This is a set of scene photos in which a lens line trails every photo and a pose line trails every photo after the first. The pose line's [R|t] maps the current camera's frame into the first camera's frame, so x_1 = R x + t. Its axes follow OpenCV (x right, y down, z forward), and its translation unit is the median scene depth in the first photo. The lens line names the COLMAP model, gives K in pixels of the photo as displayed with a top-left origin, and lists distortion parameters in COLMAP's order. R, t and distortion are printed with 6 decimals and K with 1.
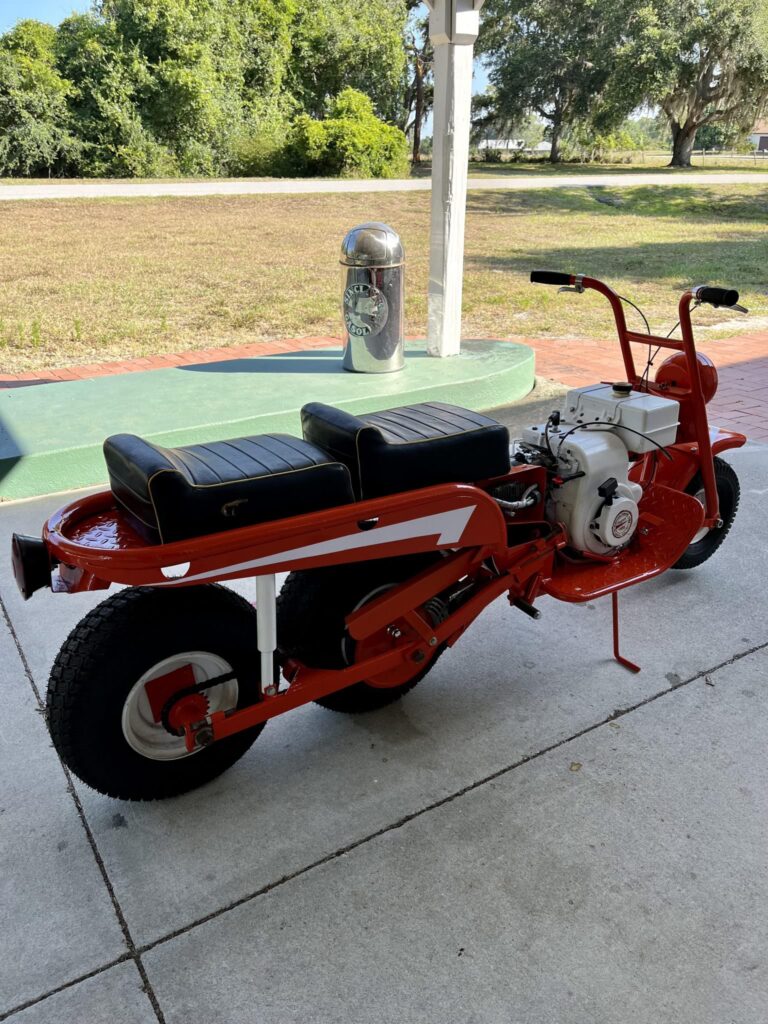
lens RADIAL K [[797.8, 0, 384.0], [0, 797.8, 512.0], [0, 0, 1]] dist [0.083724, -0.125236]
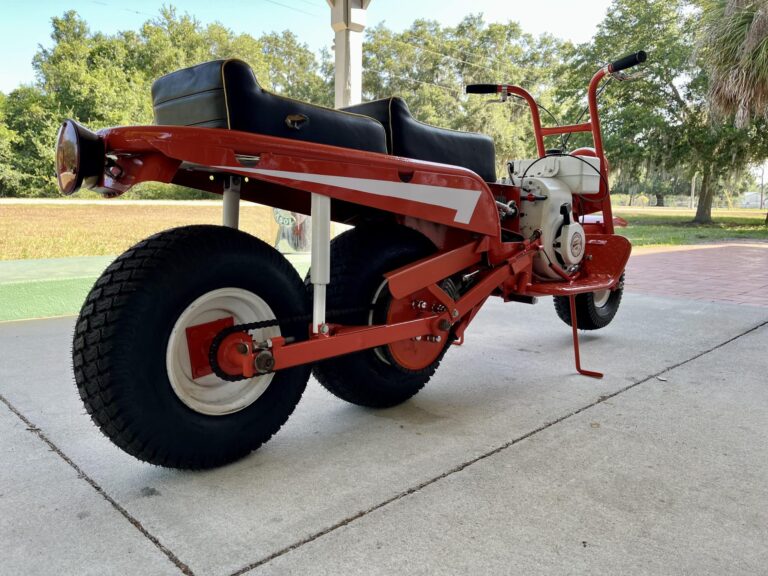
lens RADIAL K [[598.4, 0, 386.1], [0, 598.4, 284.8], [0, 0, 1]] dist [0.083724, -0.125236]
pose [[0.977035, -0.015351, 0.212525, -0.180089], [0.072550, 0.961773, -0.264062, 0.300543], [-0.200348, 0.273417, 0.940800, 0.234832]]
